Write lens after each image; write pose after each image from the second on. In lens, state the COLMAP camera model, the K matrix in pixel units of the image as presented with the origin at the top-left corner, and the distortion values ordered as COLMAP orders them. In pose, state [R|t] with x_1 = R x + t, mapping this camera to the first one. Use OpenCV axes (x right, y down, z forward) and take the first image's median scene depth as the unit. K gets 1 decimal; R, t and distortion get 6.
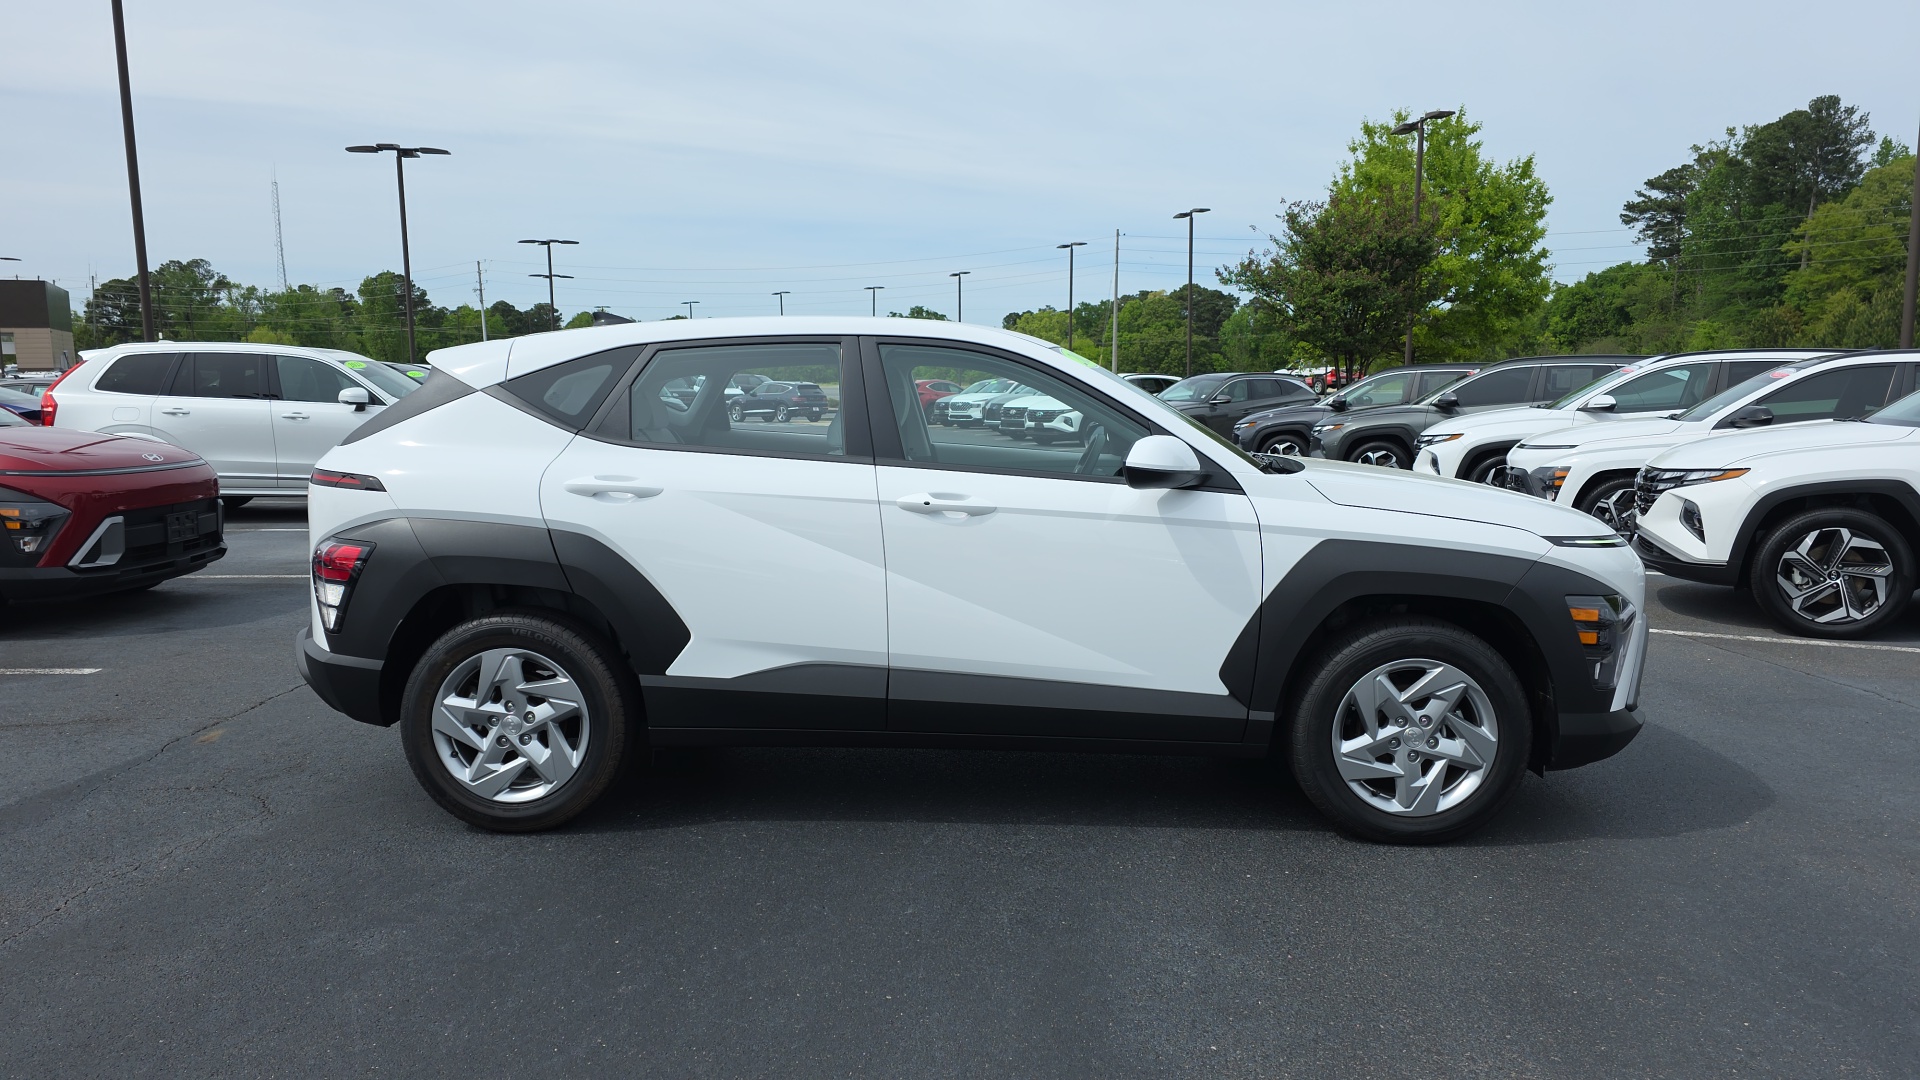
lens RADIAL K [[1328.6, 0, 960.0], [0, 1328.6, 540.0], [0, 0, 1]] dist [0.056984, -0.055413]
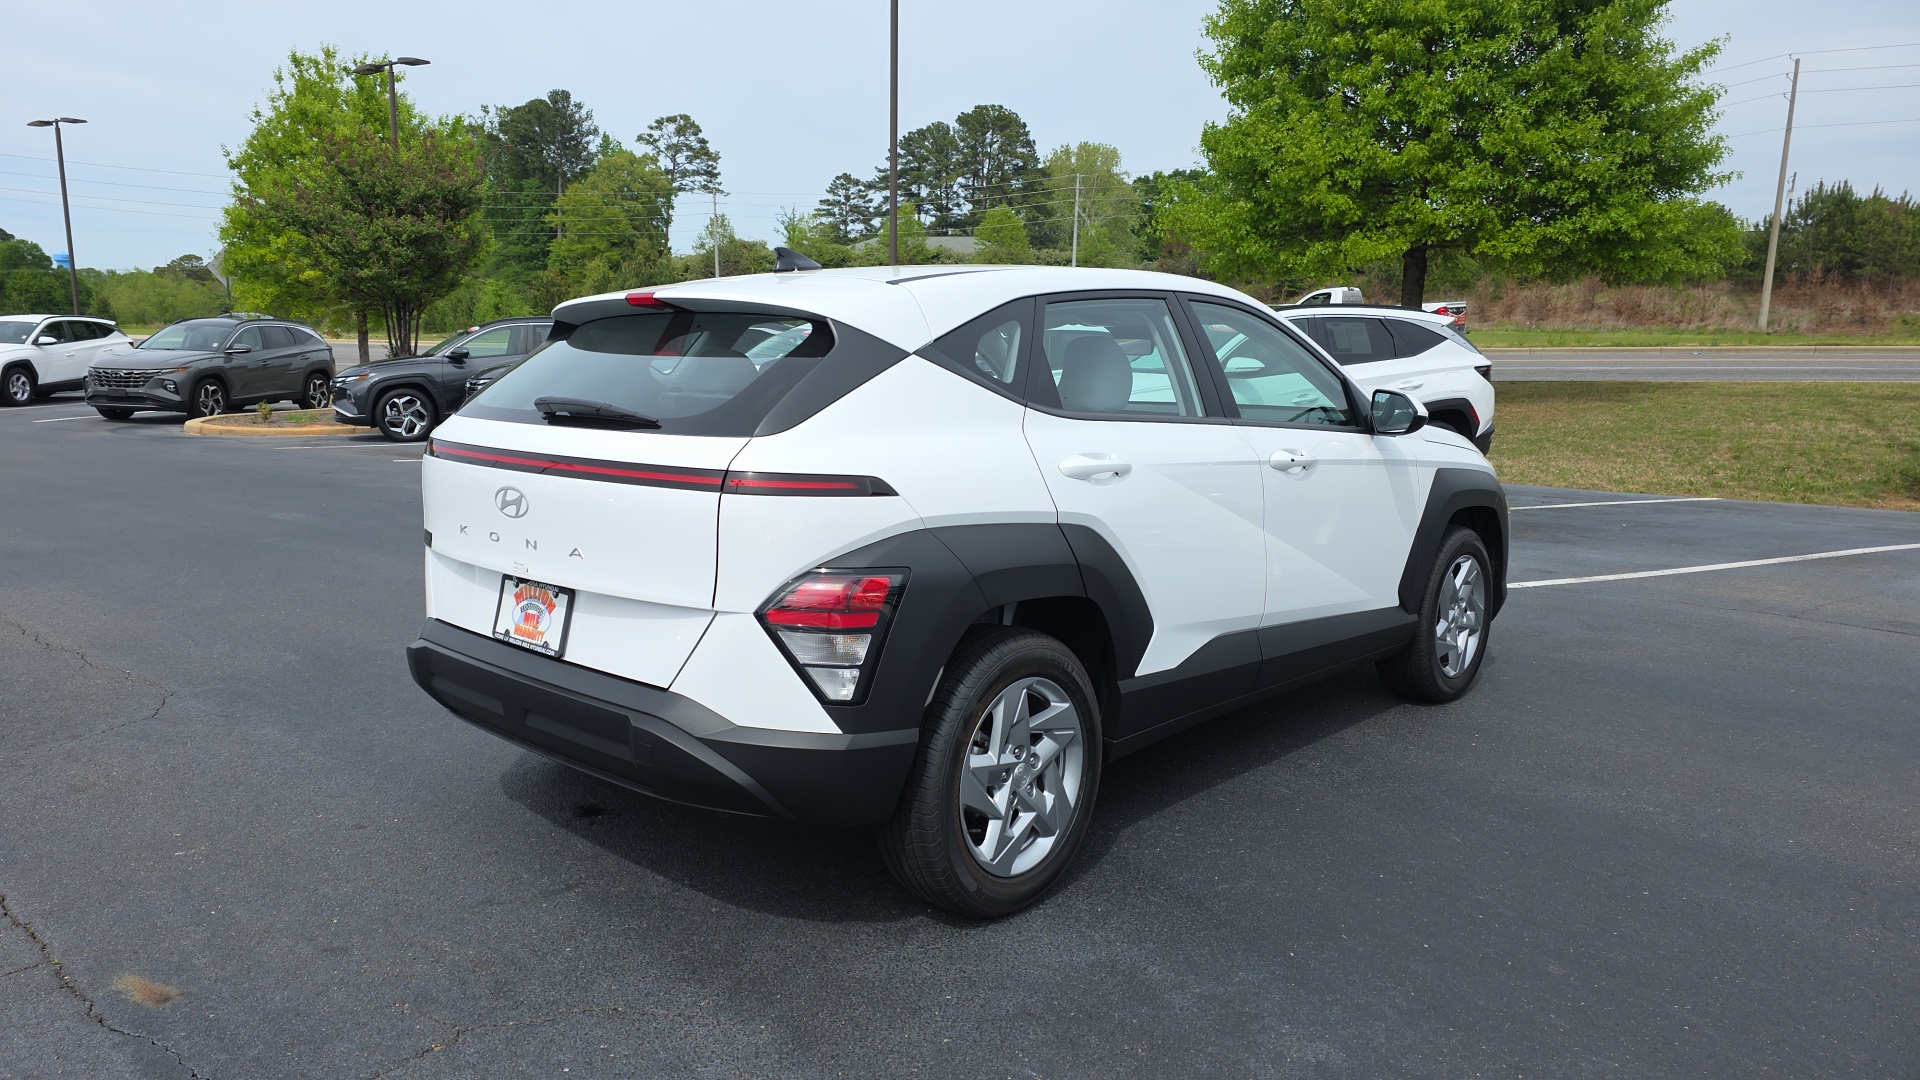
lens RADIAL K [[1301.9, 0, 881.4], [0, 1301.9, 531.0], [0, 0, 1]] dist [0.069503, -0.063310]
pose [[0.665964, -0.101708, 0.739018, -0.140240], [0.076936, 0.994744, 0.067572, -0.009541], [-0.742006, 0.011856, 0.670288, 0.080309]]
